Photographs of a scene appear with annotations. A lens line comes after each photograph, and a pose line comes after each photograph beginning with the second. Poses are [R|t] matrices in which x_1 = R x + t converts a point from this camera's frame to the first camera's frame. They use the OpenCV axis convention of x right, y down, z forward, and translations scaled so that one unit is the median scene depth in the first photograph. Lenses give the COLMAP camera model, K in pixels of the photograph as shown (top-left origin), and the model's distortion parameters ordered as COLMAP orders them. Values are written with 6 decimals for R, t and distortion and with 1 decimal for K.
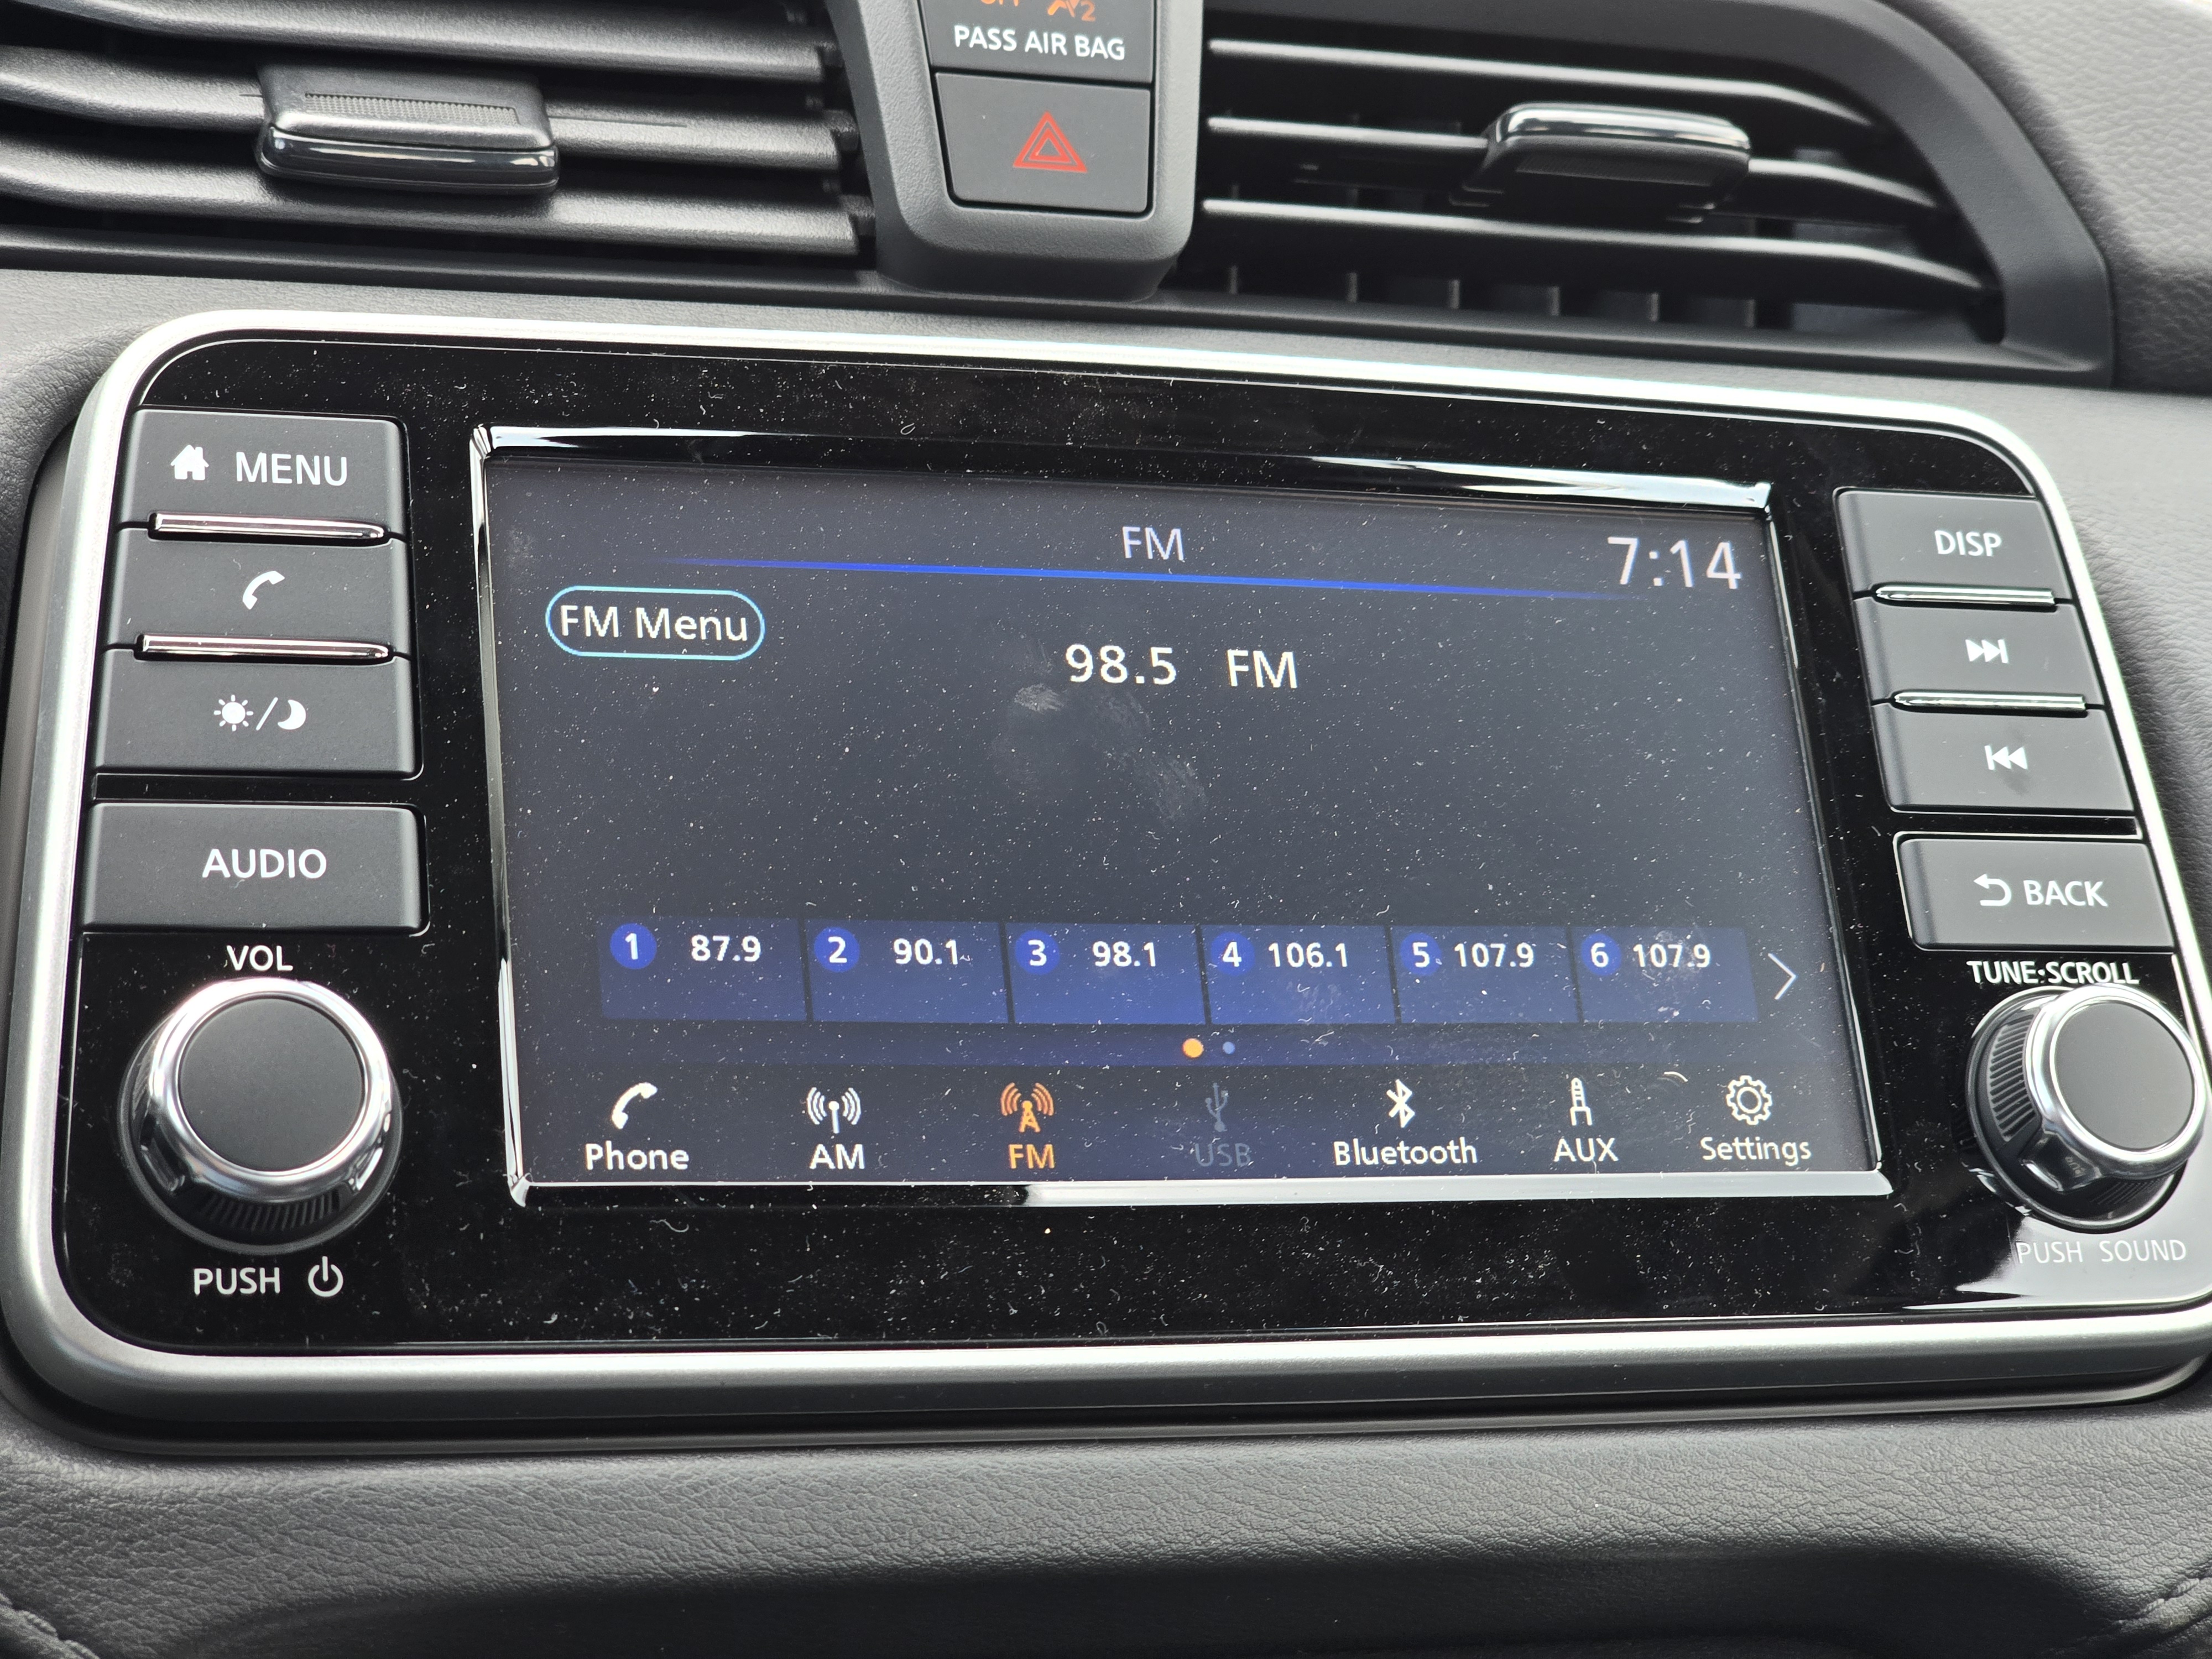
lens RADIAL K [[4350.3, 0, 1110.8], [0, 4350.3, 774.3], [0, 0, 1]] dist [-0.065635, 0.000000]
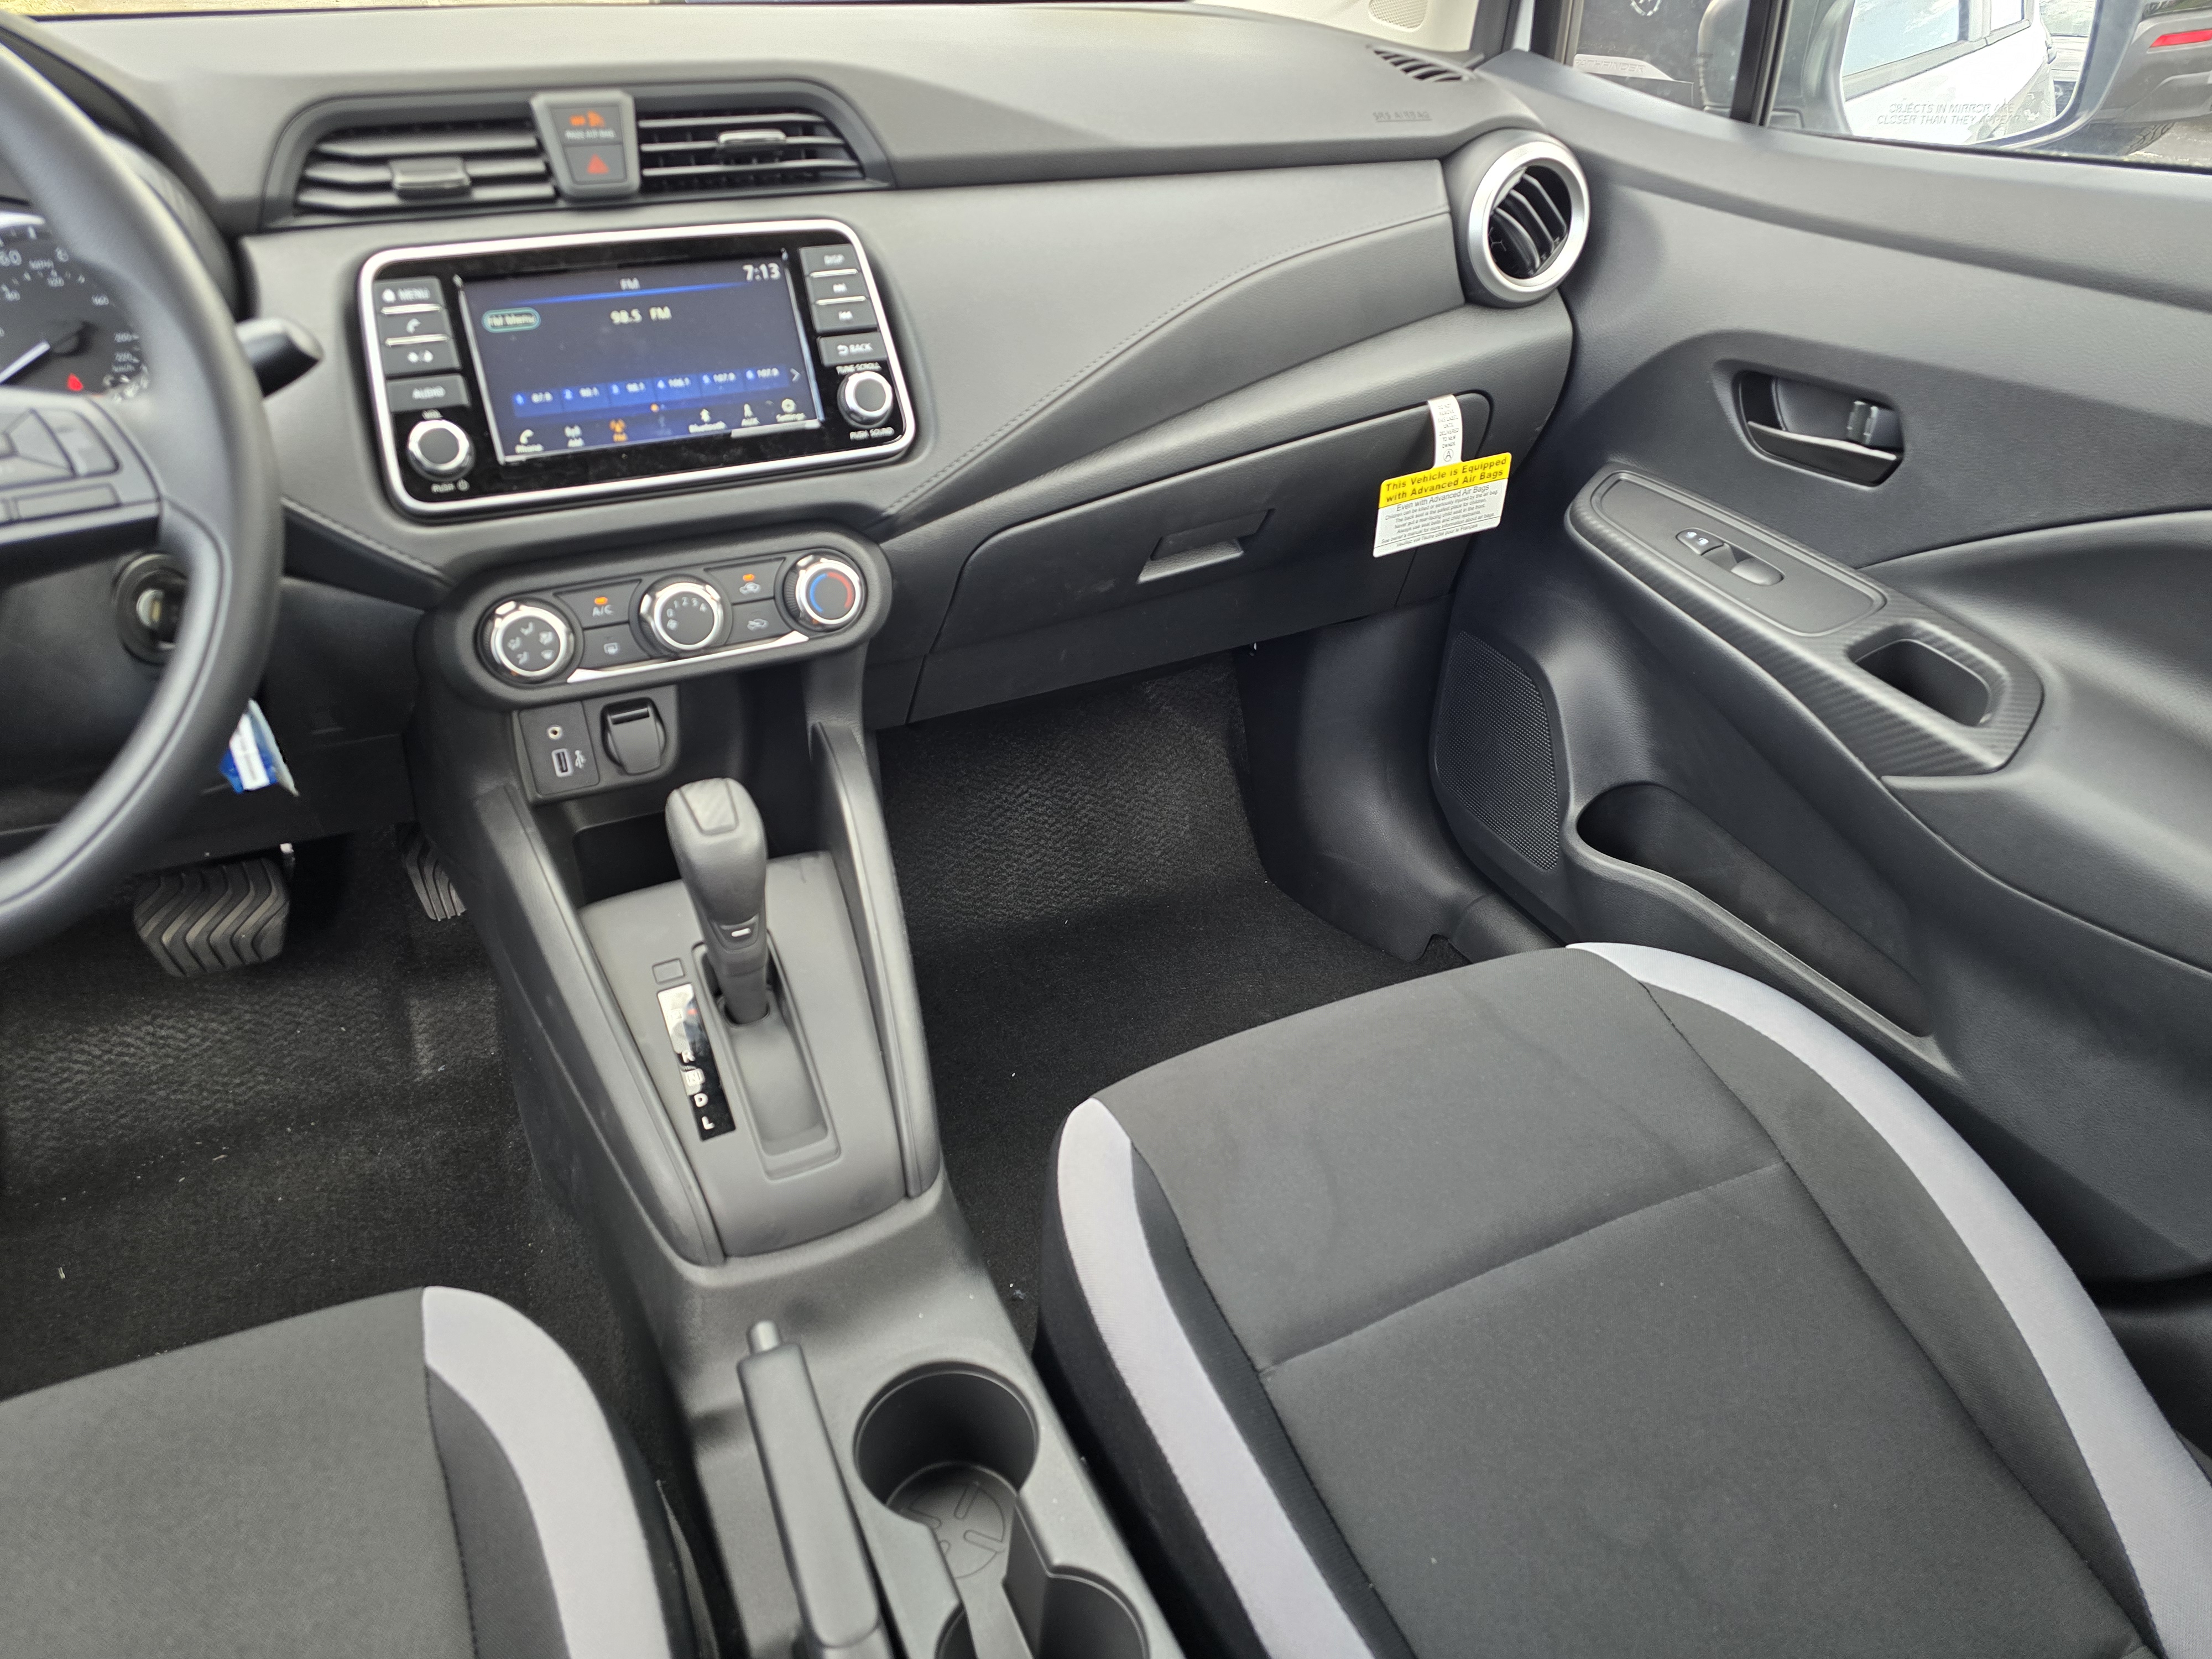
lens RADIAL K [[1496.5, 0, 1121.9], [0, 1496.5, 821.6], [0, 0, 1]] dist [0.055385, -0.056140]
pose [[0.991829, -0.097786, 0.081940, 0.336791], [0.047081, 0.877483, 0.477291, -0.293159], [-0.118573, -0.469533, 0.874917, -0.663309]]
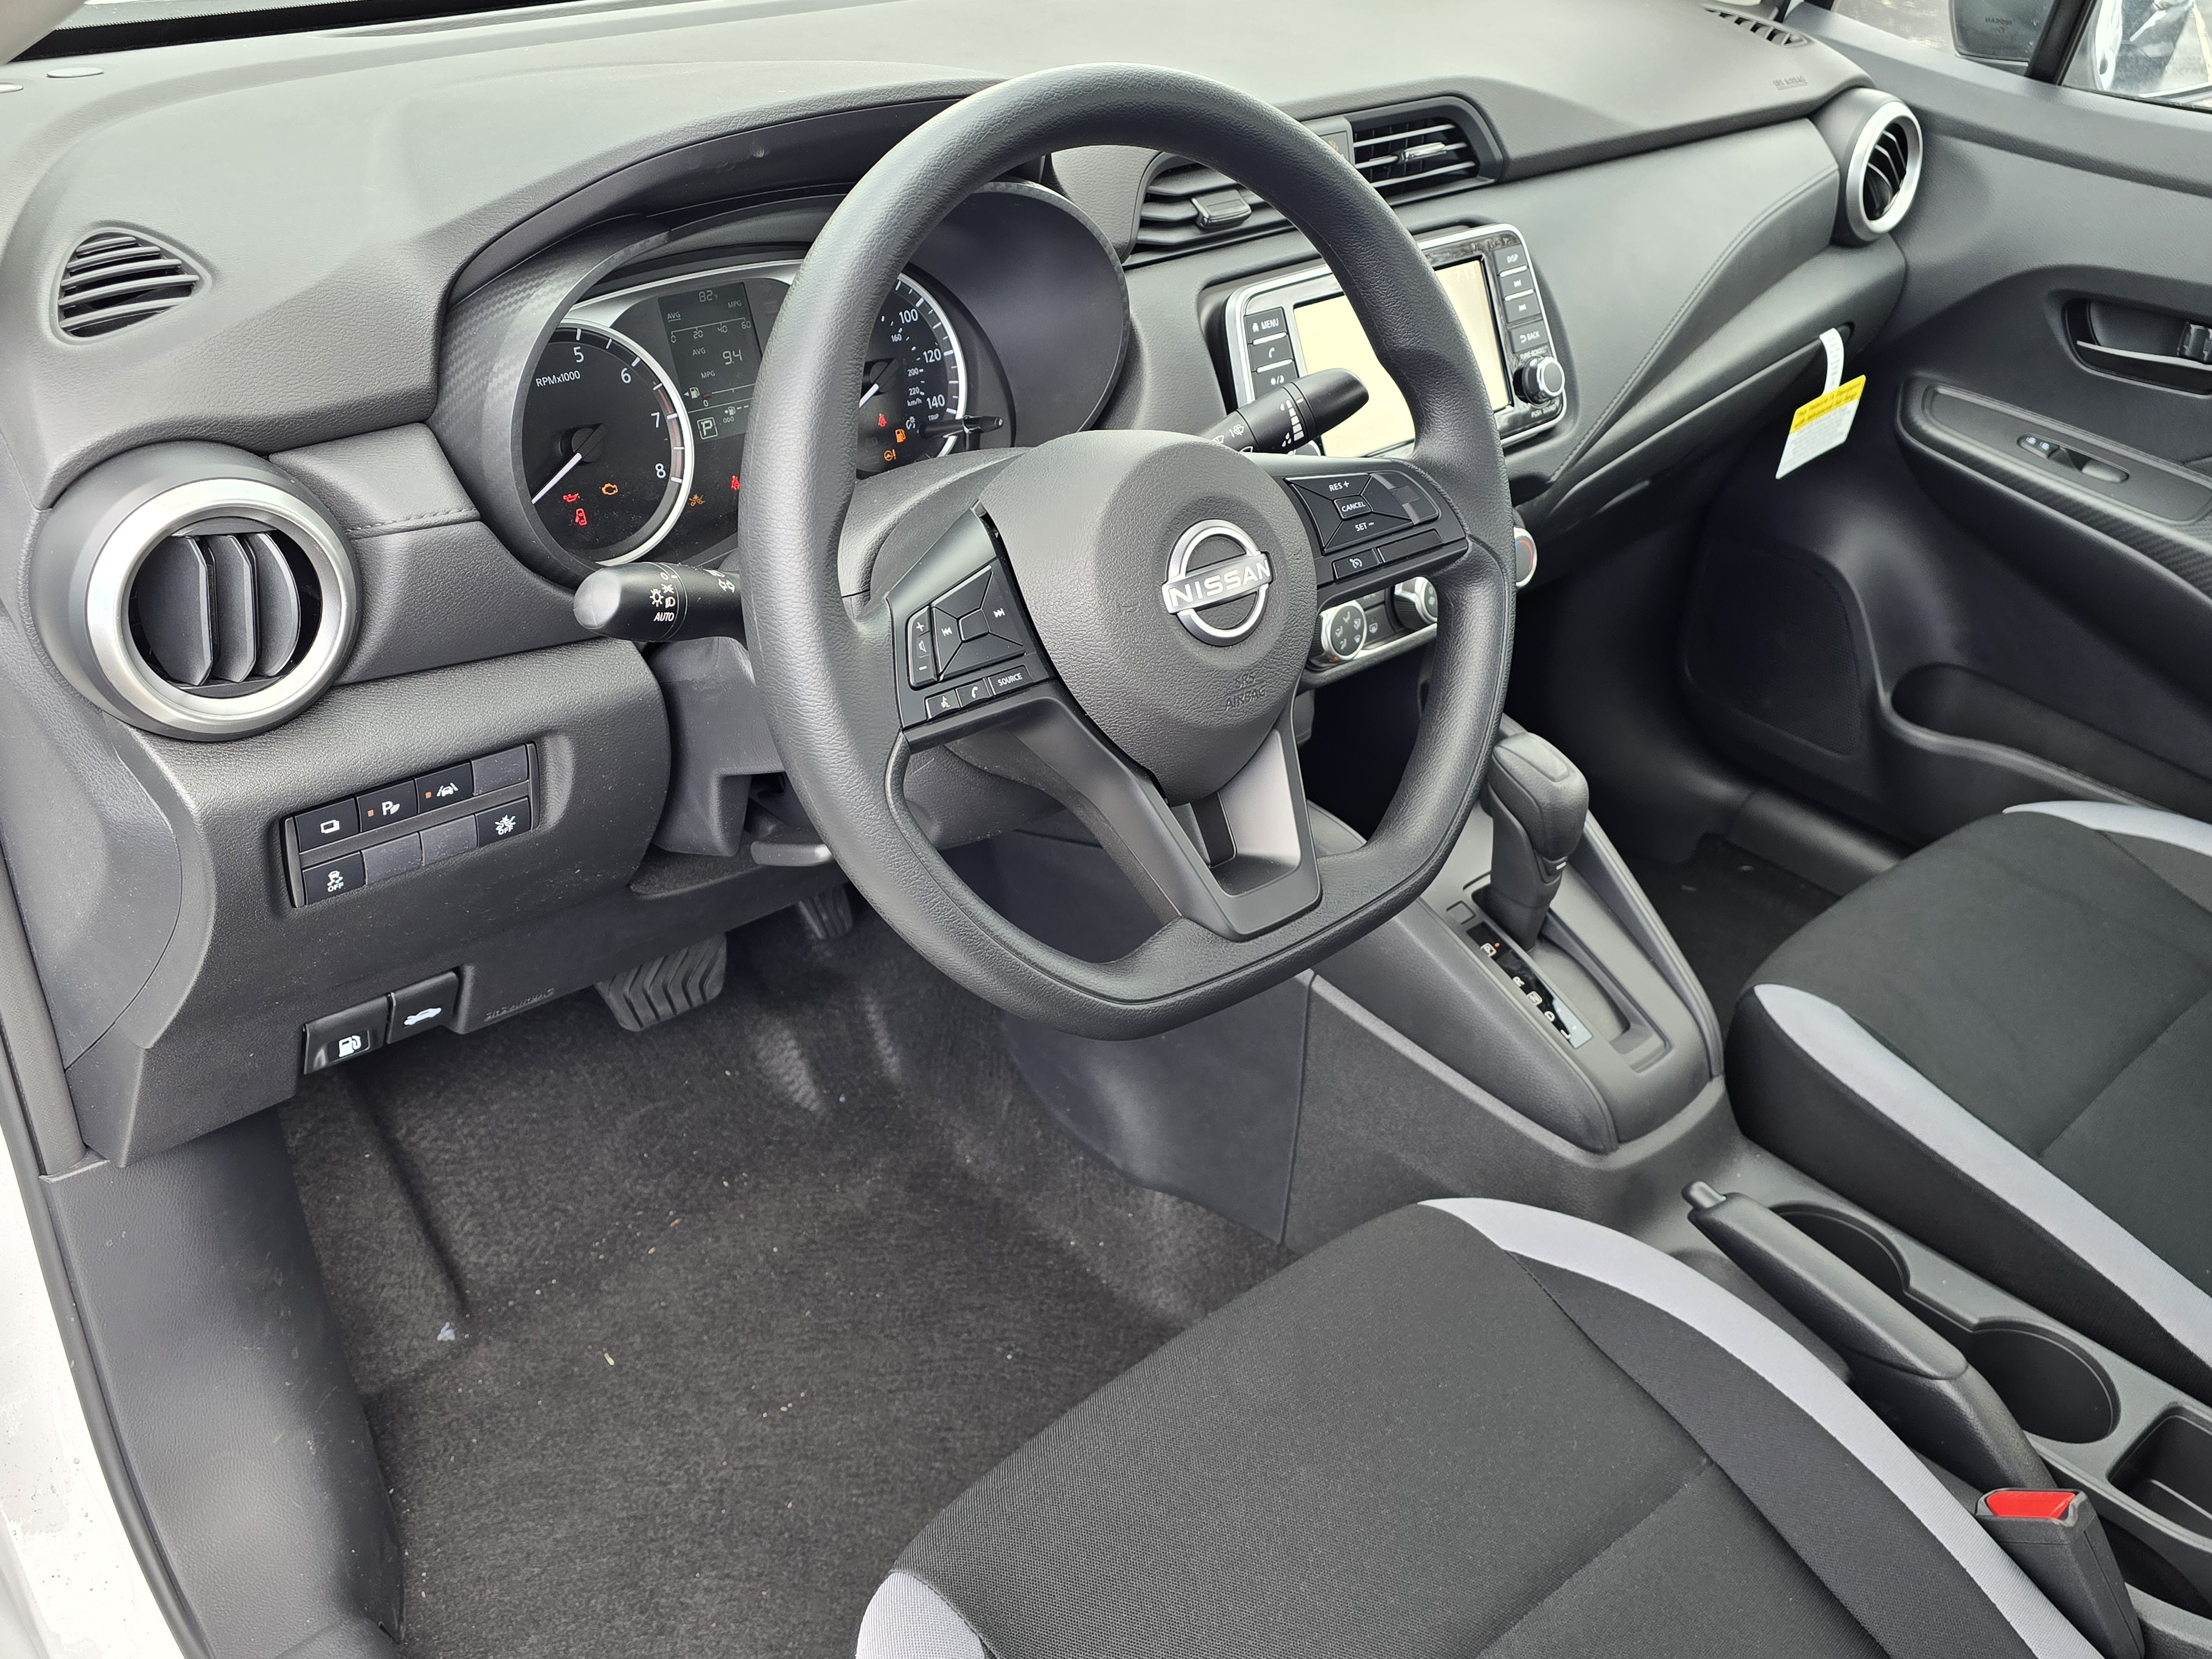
lens RADIAL K [[1961.0, 0, 1077.7], [0, 1961.0, 810.4], [0, 0, 1]] dist [0.036311, -0.051197]
pose [[0.916855, -0.214841, 0.336482, -1.211607], [0.019651, 0.866114, 0.499461, -0.682666], [-0.398736, -0.451321, 0.798323, -0.888998]]
